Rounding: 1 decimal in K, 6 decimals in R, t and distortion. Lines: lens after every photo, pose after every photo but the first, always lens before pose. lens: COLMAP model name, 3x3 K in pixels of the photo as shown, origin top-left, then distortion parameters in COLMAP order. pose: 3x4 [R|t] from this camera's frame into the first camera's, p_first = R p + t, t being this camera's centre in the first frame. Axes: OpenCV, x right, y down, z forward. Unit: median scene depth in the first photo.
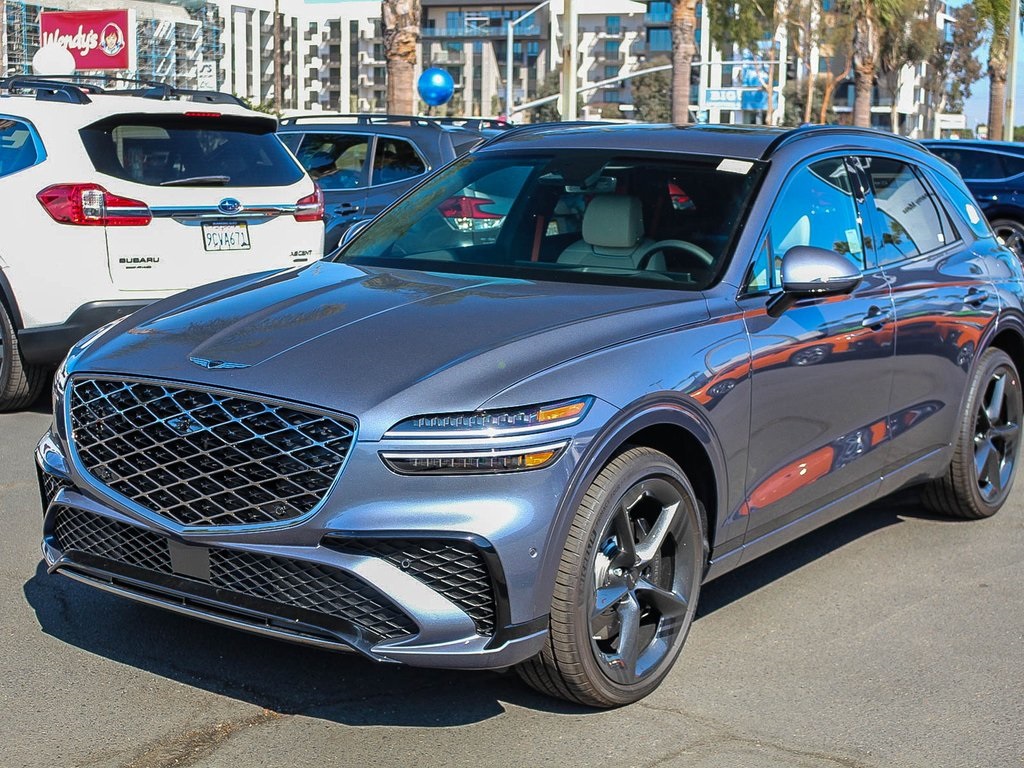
lens RADIAL K [[1559.7, 0, 512.0], [0, 1559.7, 384.0], [0, 0, 1]] dist [0.031264, 0.029872]
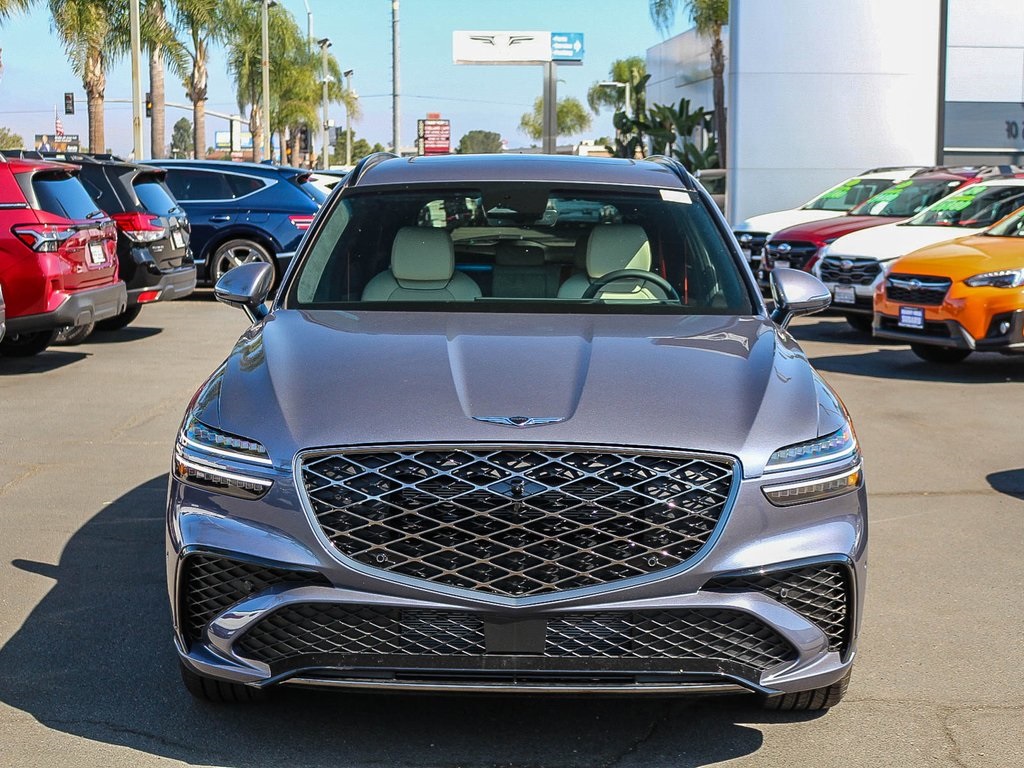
lens RADIAL K [[1668.6, 0, 512.0], [0, 1668.6, 384.0], [0, 0, 1]] dist [-0.025917, 0.097352]
pose [[0.823472, -0.082928, 0.561264, -0.764949], [0.093437, 0.995575, 0.010010, -0.045825], [-0.559610, 0.044200, 0.827576, 0.180060]]
